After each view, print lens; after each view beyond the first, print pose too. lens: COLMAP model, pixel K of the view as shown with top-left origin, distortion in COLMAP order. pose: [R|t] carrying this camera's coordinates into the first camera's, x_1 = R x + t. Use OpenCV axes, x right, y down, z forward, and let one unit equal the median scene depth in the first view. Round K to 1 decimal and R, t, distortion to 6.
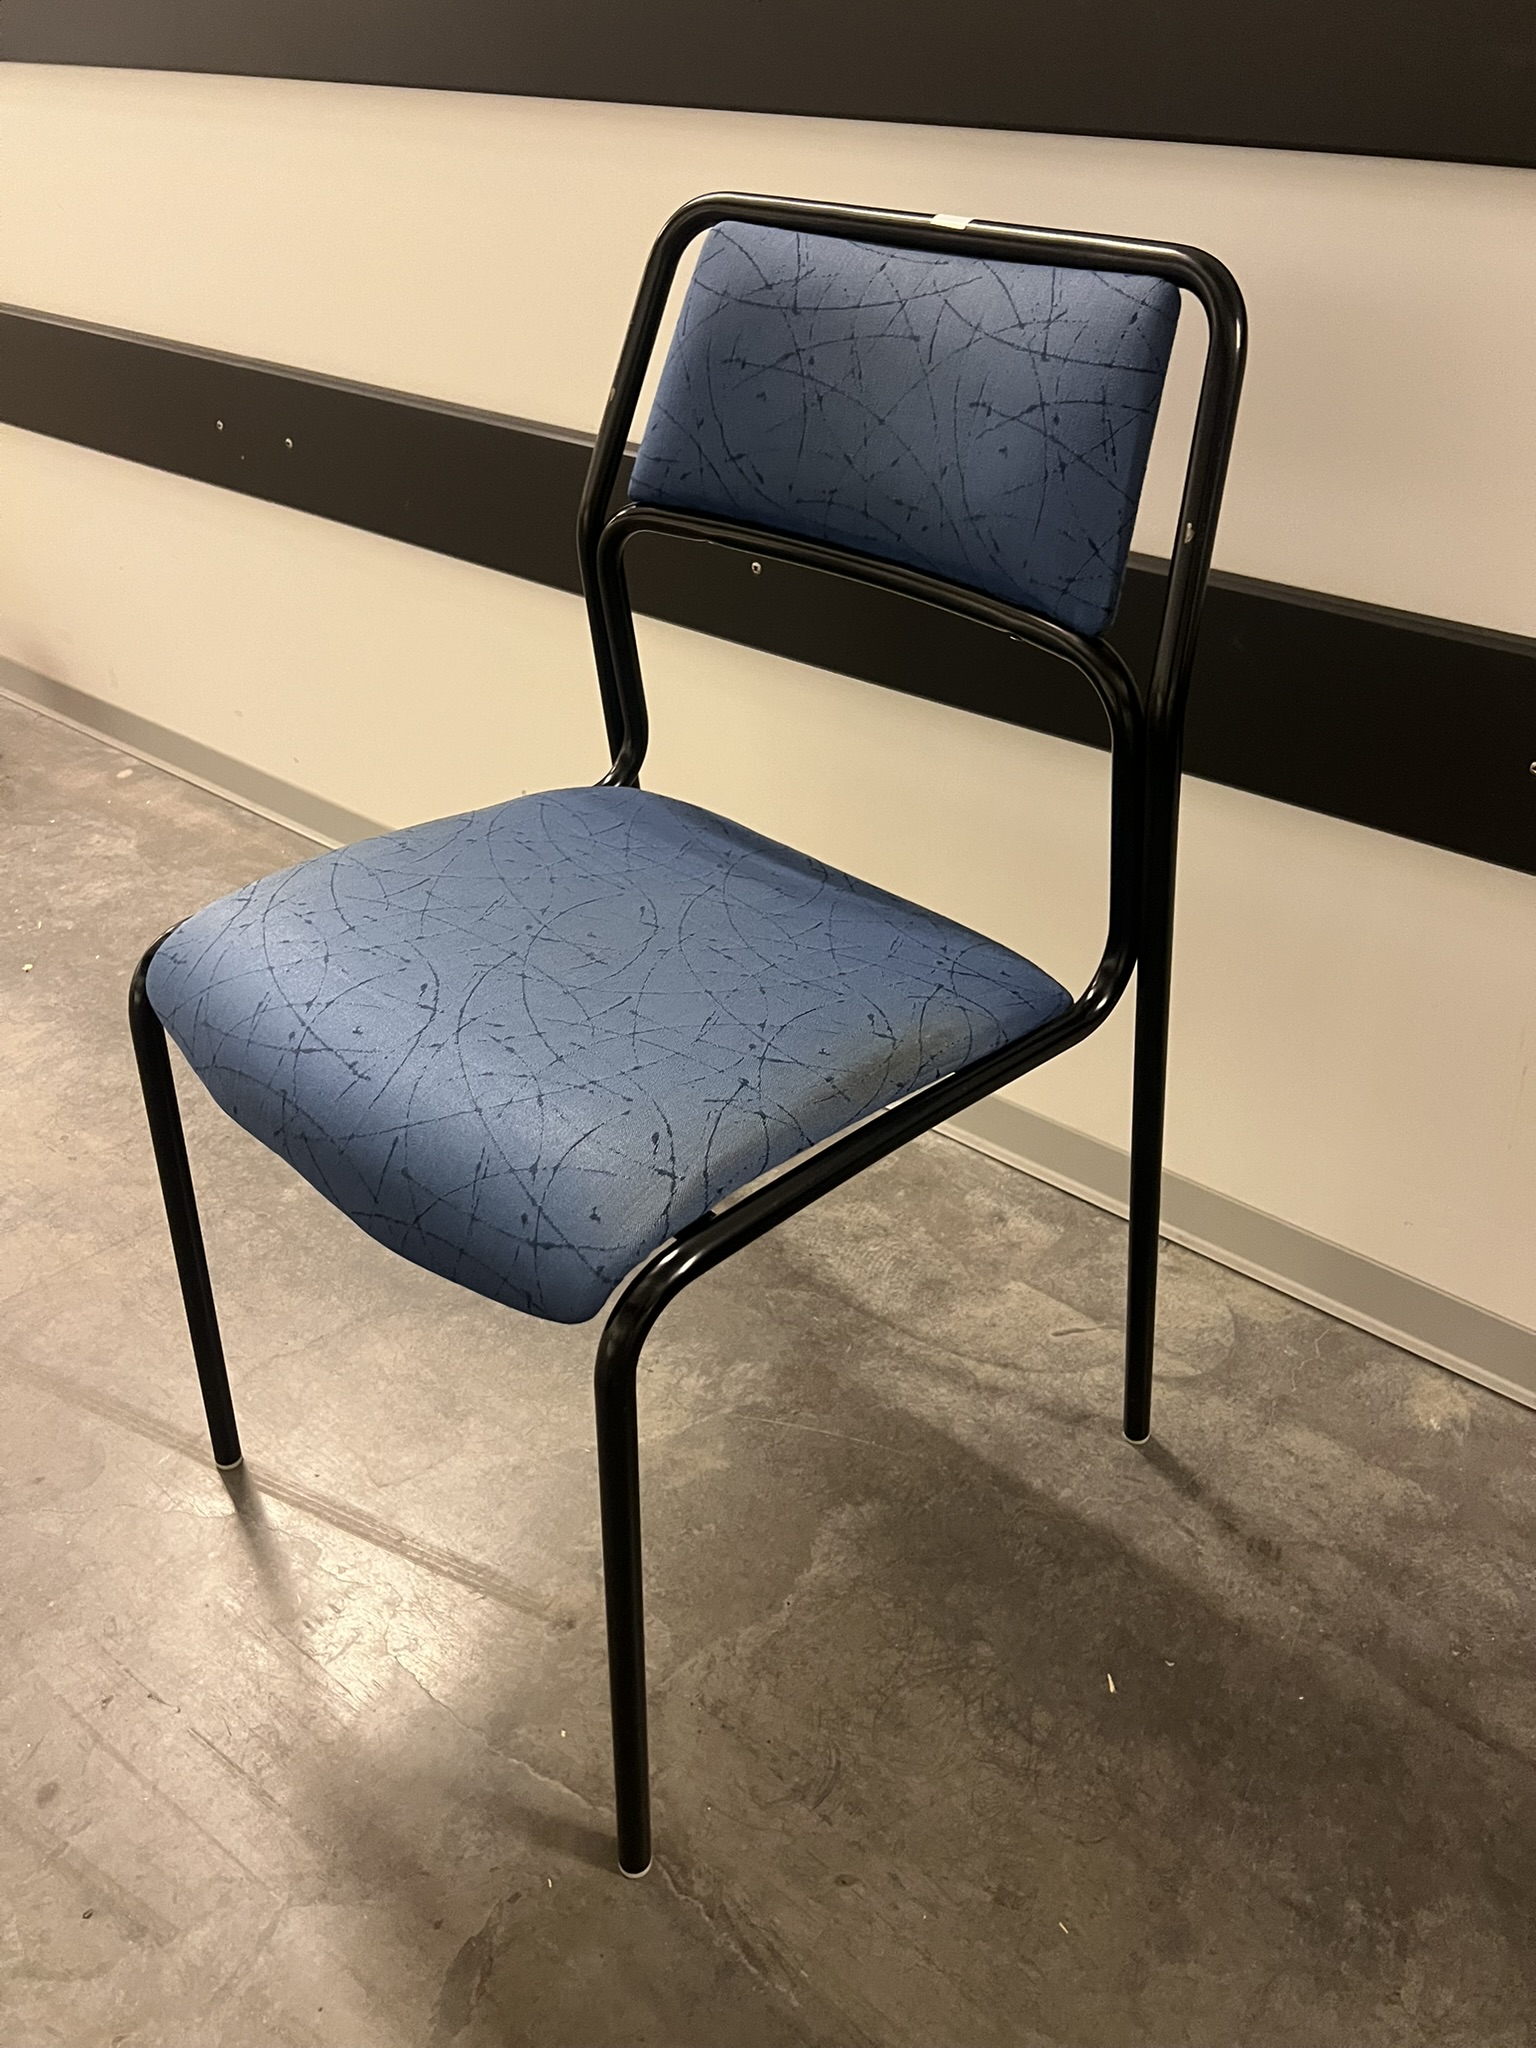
lens RADIAL K [[1542.5, 0, 755.8], [0, 1542.5, 1019.0], [0, 0, 1]] dist [0.026893, -0.024691]
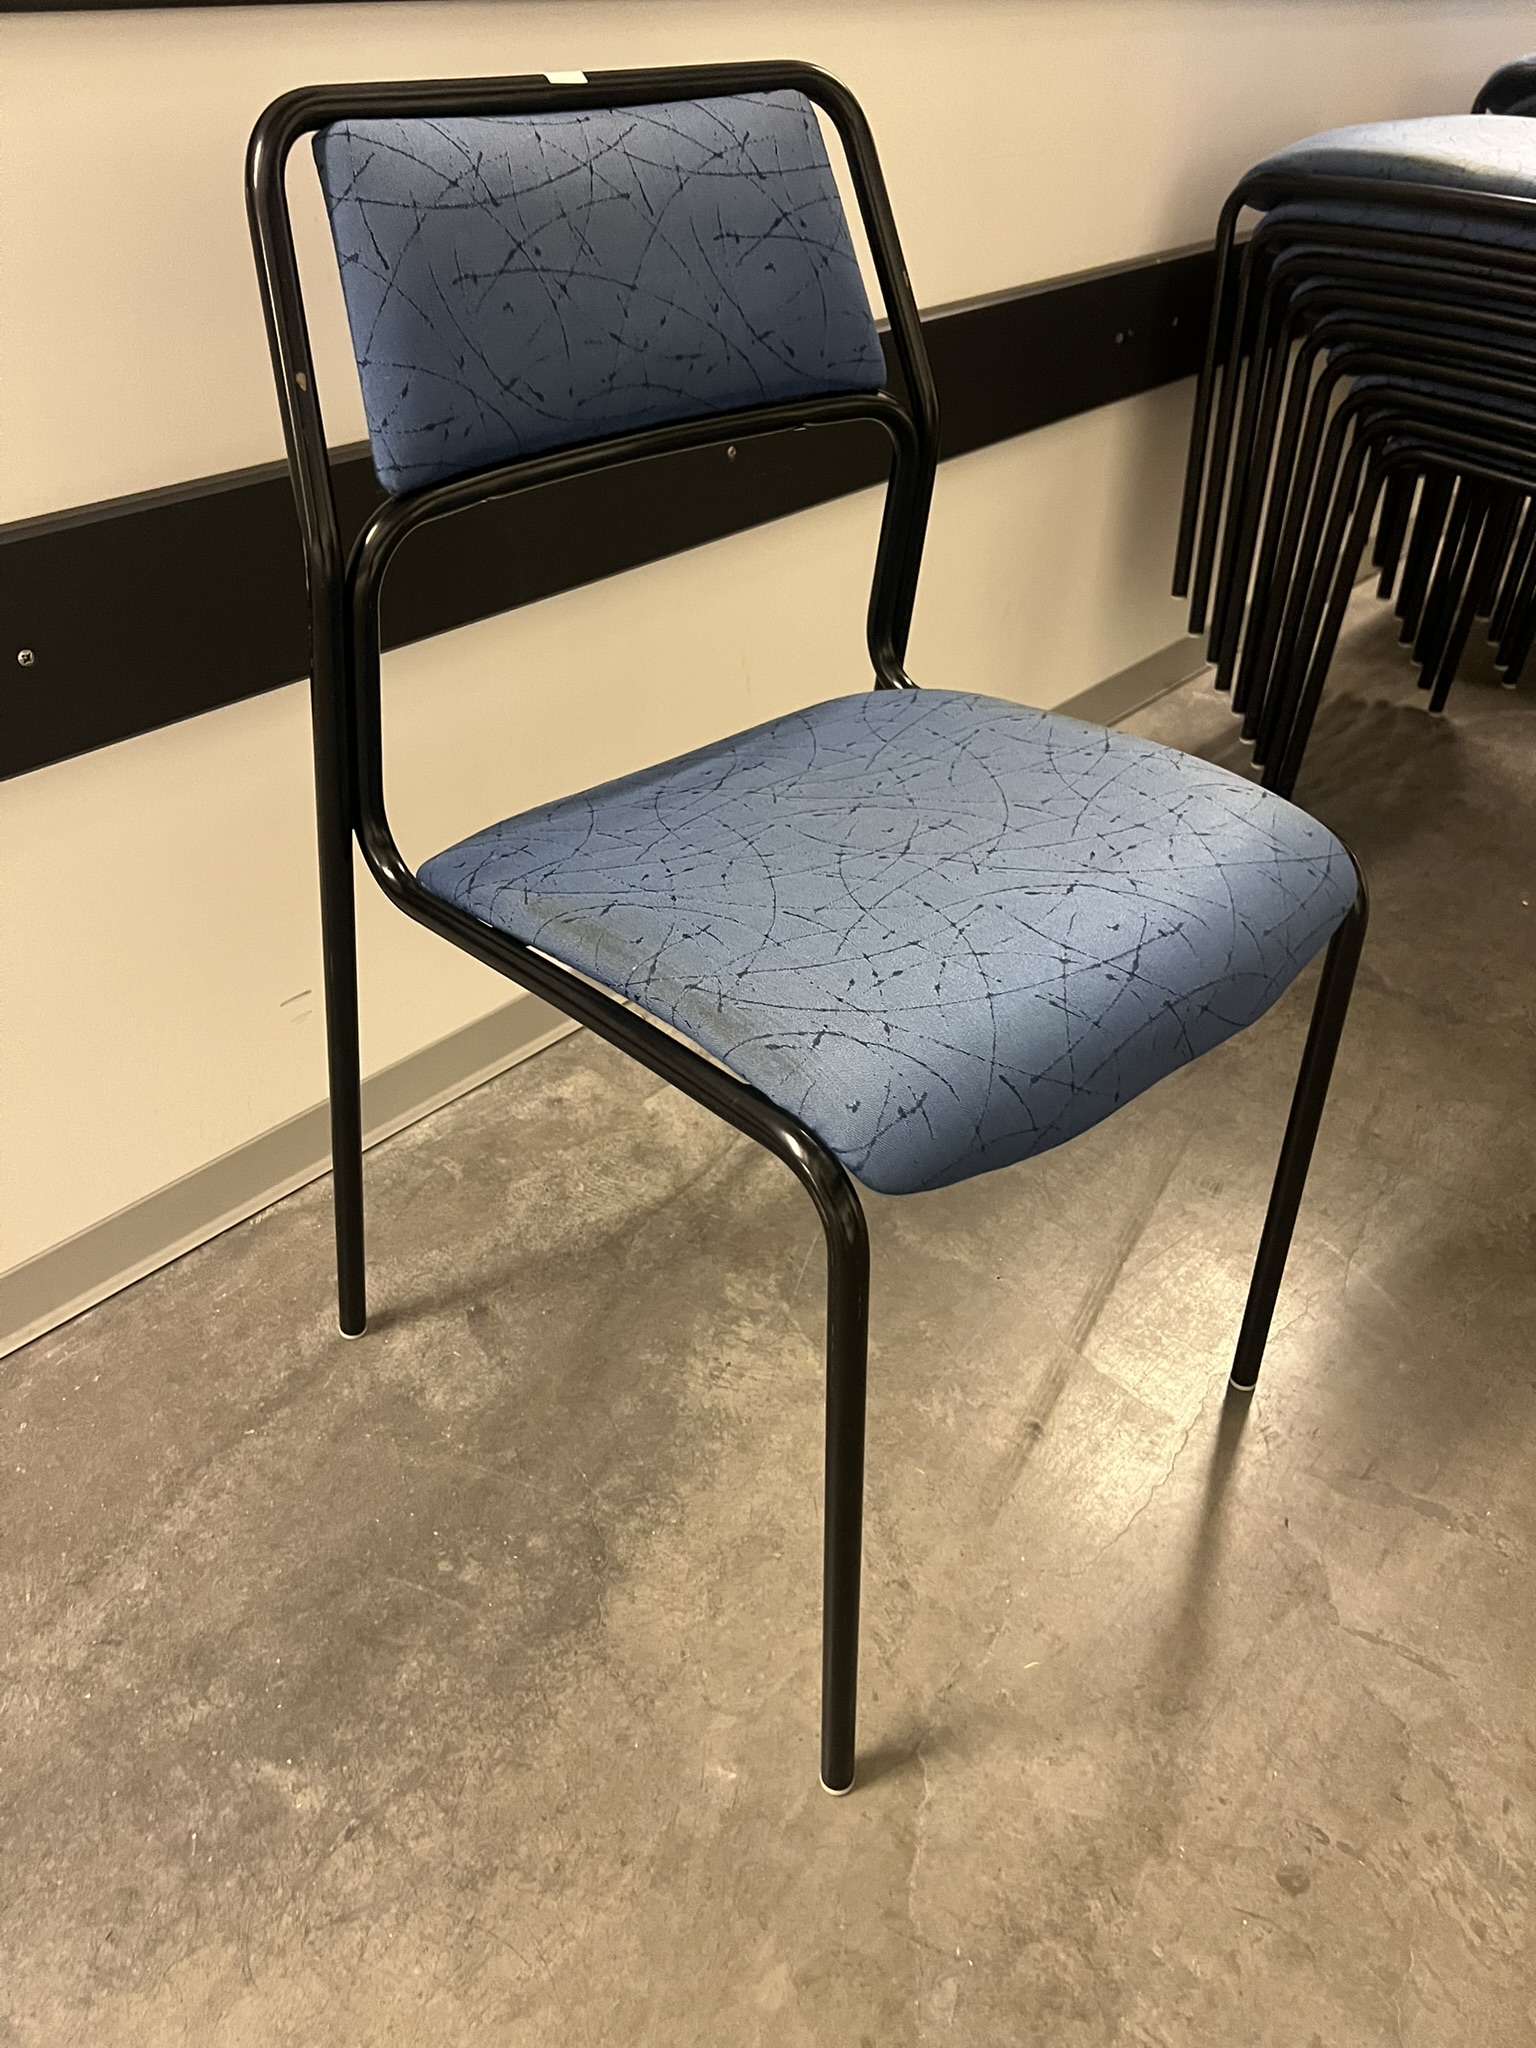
lens RADIAL K [[1542.5, 0, 757.1], [0, 1542.5, 1026.0], [0, 0, 1]] dist [0.026893, -0.024691]
pose [[0.056444, -0.578731, 0.813563, -0.918013], [0.551321, 0.697426, 0.457867, -0.432940], [-0.832382, 0.422690, 0.358432, 0.724022]]
